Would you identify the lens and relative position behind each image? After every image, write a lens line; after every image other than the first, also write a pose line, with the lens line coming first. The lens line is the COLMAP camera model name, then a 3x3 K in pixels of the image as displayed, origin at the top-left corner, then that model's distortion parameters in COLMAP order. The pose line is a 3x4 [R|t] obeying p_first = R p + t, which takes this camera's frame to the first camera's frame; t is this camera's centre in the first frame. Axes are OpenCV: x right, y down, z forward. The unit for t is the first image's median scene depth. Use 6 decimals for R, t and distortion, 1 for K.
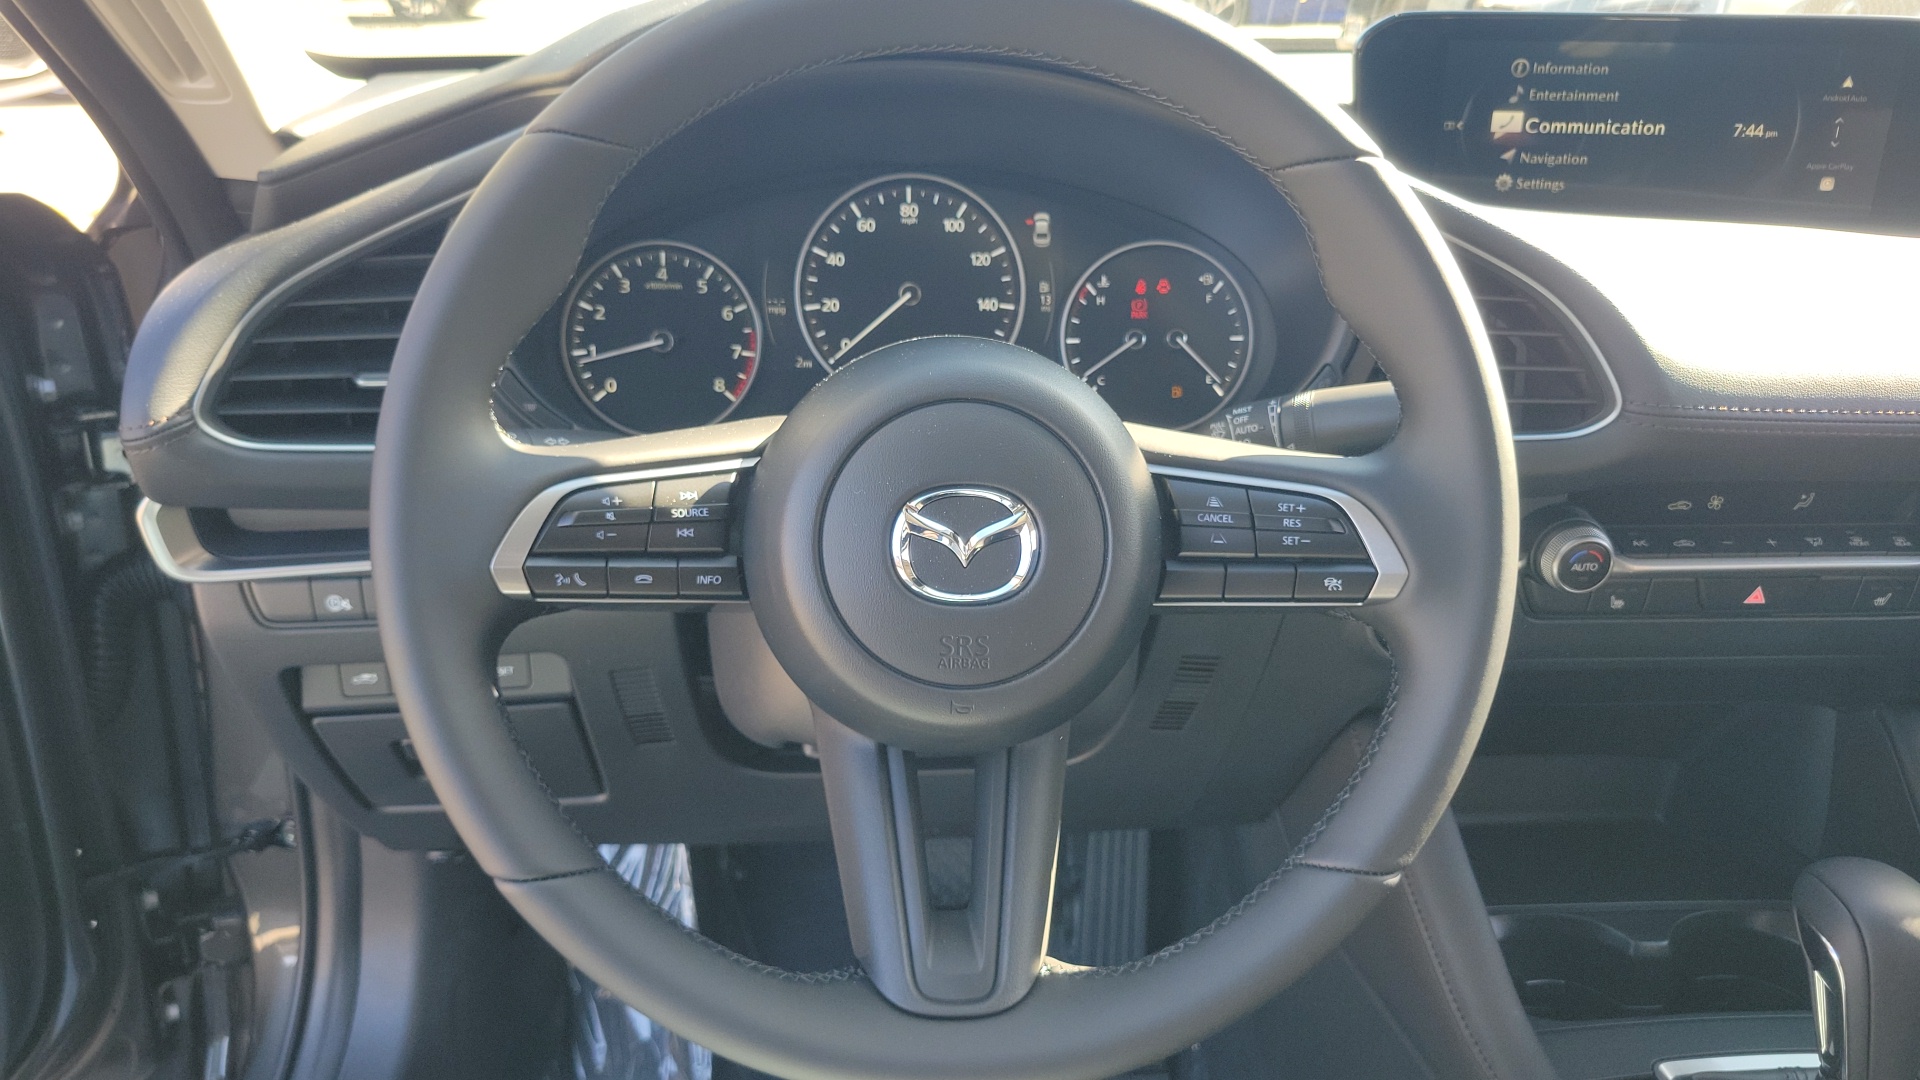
lens RADIAL K [[1528.6, 0, 938.4], [0, 1528.6, 542.6], [0, 0, 1]] dist [0.007432, -0.004492]
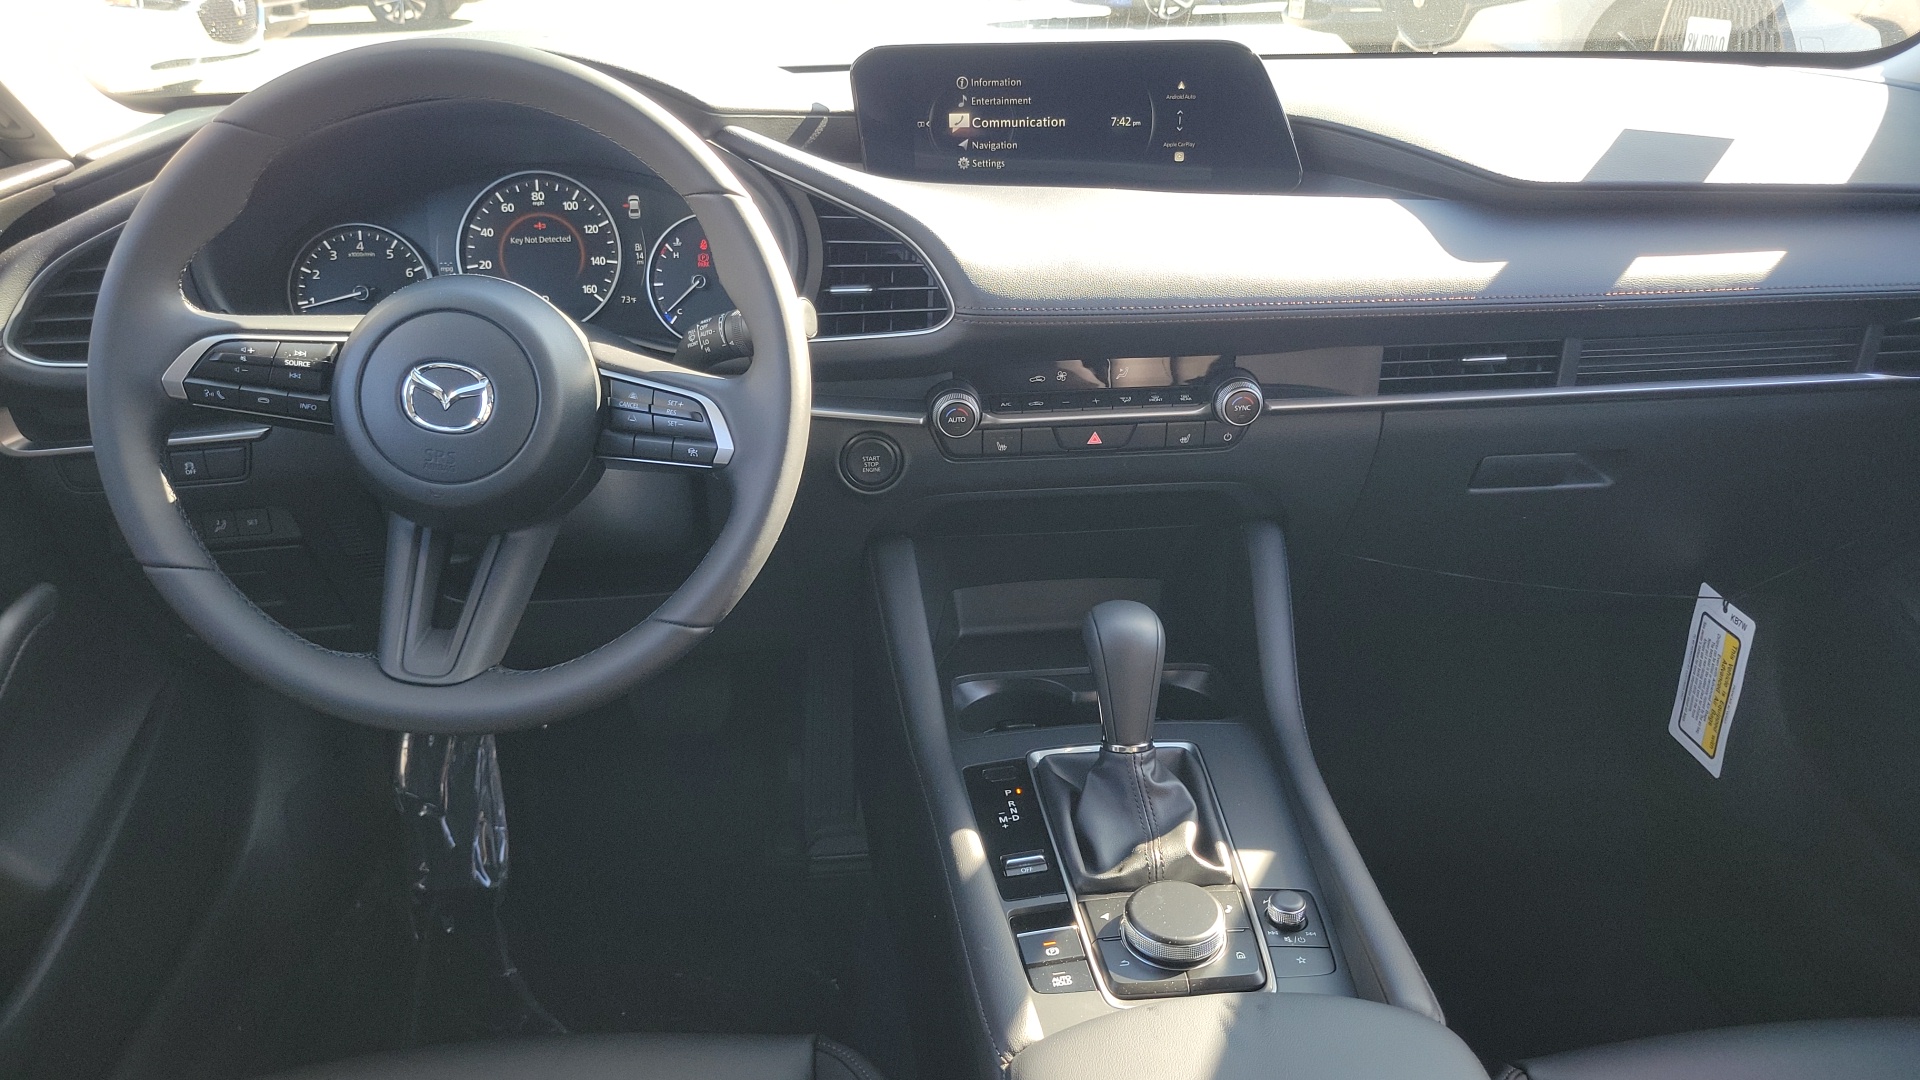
lens RADIAL K [[1476.5, 0, 960.0], [0, 1476.5, 540.0], [0, 0, 1]] dist [0.023325, -0.001788]
pose [[0.999271, -0.036693, 0.010501, 0.352036], [0.036503, 0.999177, 0.017708, 0.094457], [-0.011142, -0.017312, 0.999788, -0.397082]]
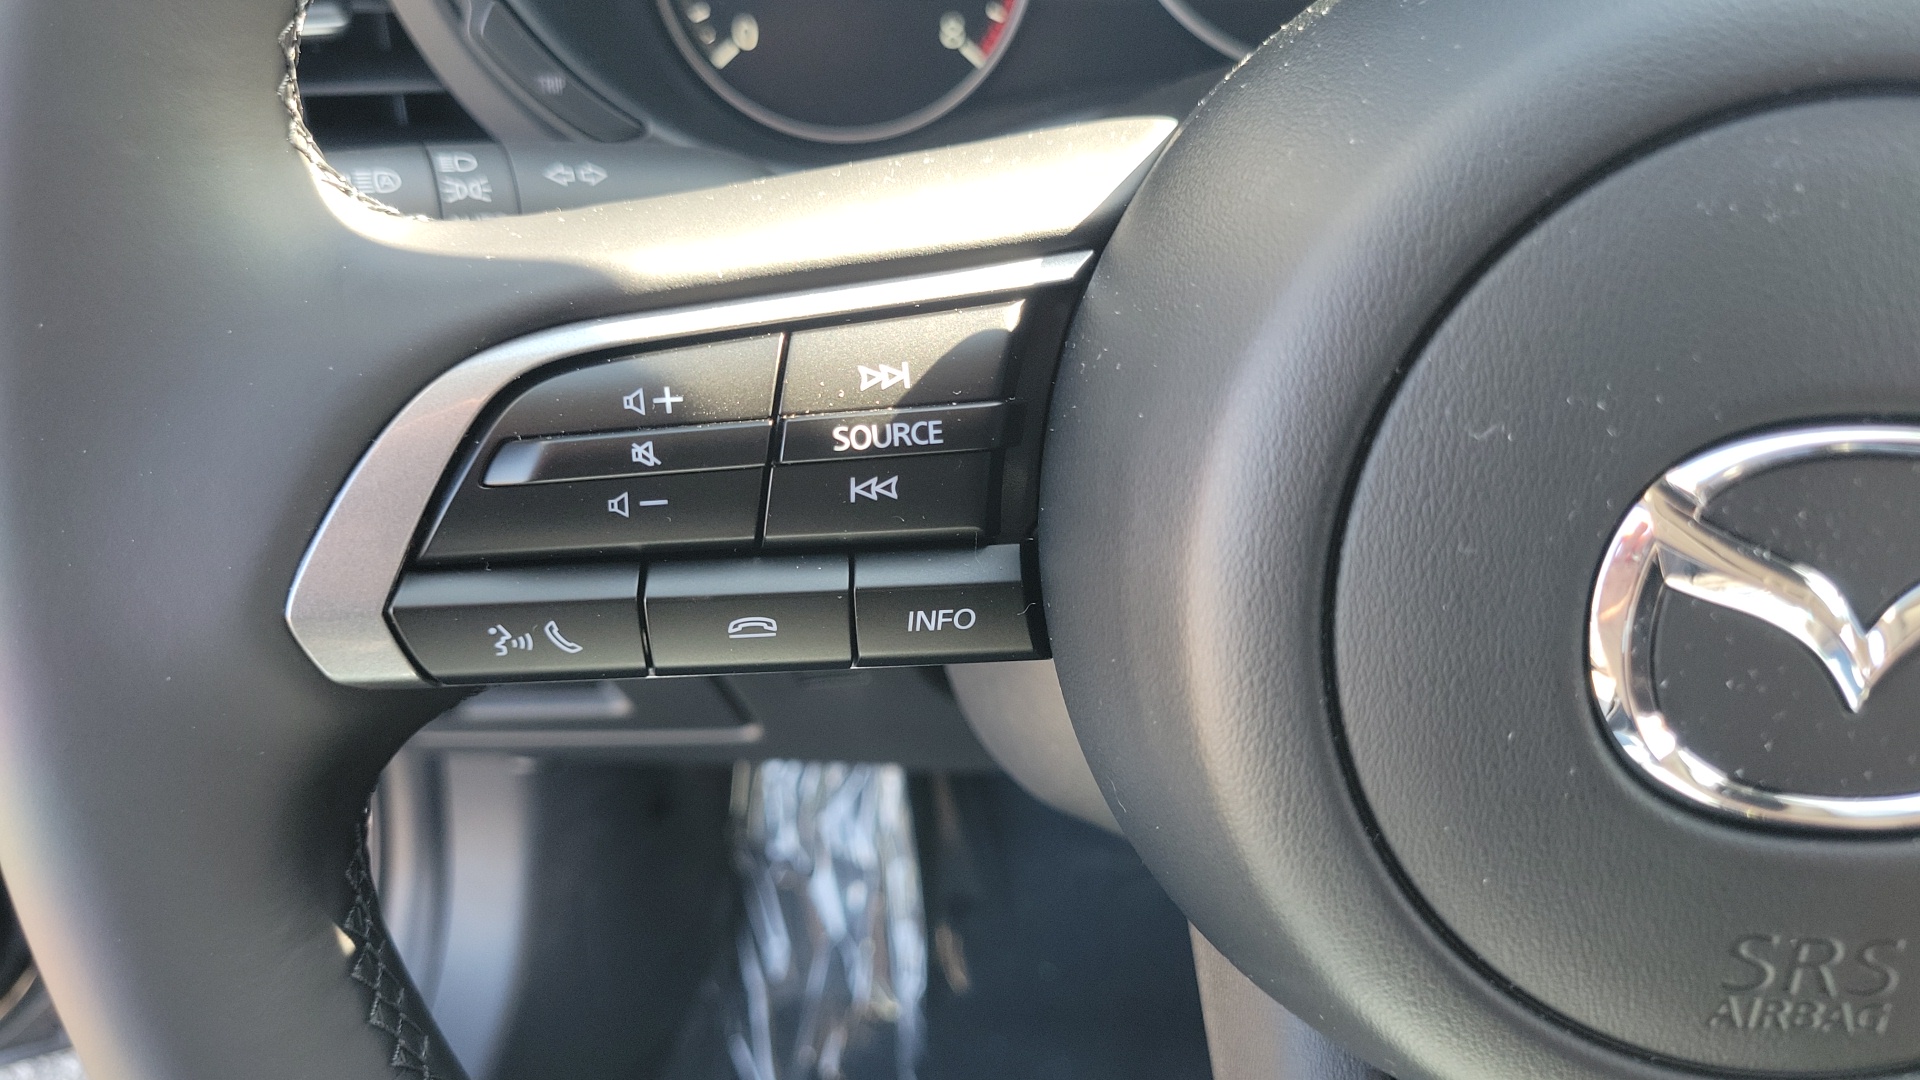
lens RADIAL K [[1528.6, 0, 938.4], [0, 1528.6, 542.6], [0, 0, 1]] dist [0.007432, -0.004492]
pose [[0.990616, 0.041235, -0.130305, -0.073524], [-0.012048, 0.976036, 0.217275, -0.046990], [0.136142, -0.213667, 0.967374, 0.462340]]
